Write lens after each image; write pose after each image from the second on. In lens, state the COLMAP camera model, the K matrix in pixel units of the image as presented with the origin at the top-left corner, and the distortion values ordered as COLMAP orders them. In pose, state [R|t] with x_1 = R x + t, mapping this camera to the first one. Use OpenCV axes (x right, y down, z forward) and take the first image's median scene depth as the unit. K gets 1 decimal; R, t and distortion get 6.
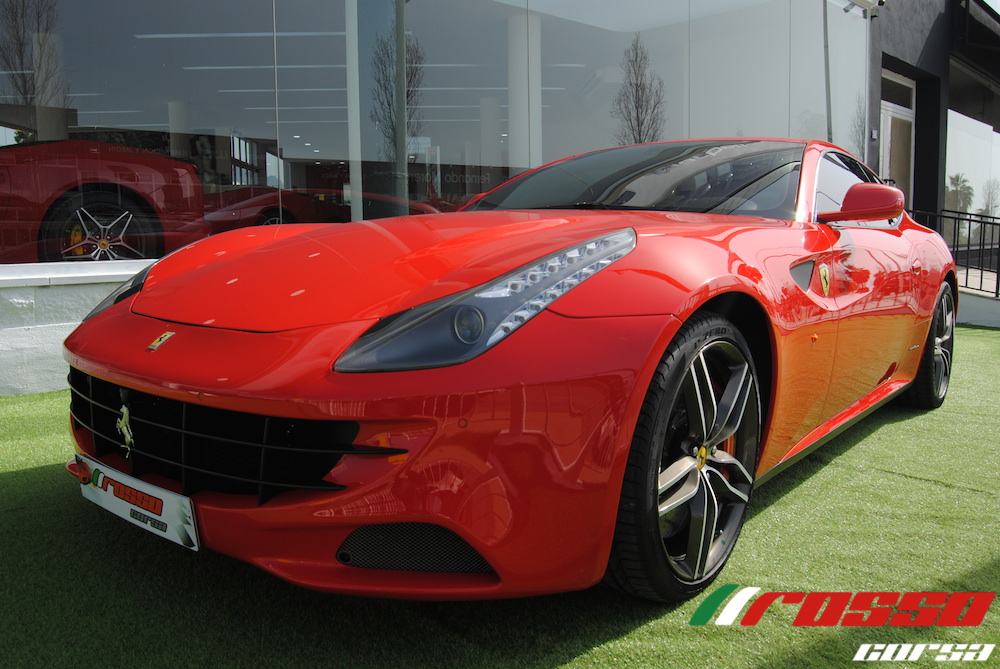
lens RADIAL K [[779.3, 0, 499.3], [0, 779.3, 335.8], [0, 0, 1]] dist [-0.069724, 0.007954]
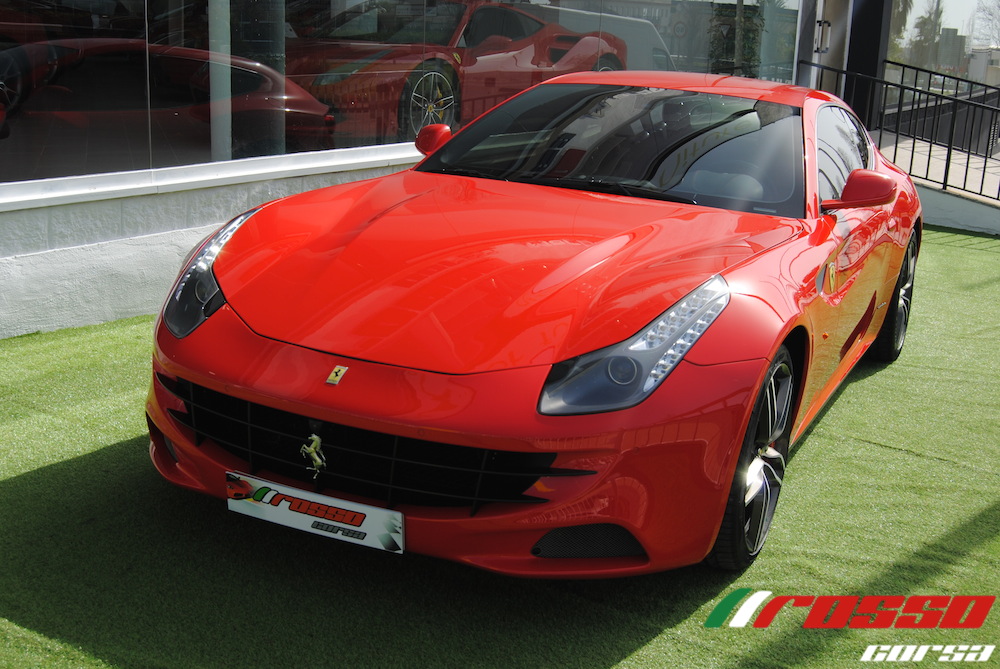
lens RADIAL K [[1210.0, 0, 500.1], [0, 1210.0, 334.6], [0, 0, 1]] dist [-0.053904, 0.000000]
pose [[0.969778, -0.010597, 0.243759, -0.646974], [-0.022924, 0.990680, 0.134269, -0.301262], [-0.242910, -0.135799, 0.960496, -0.773532]]
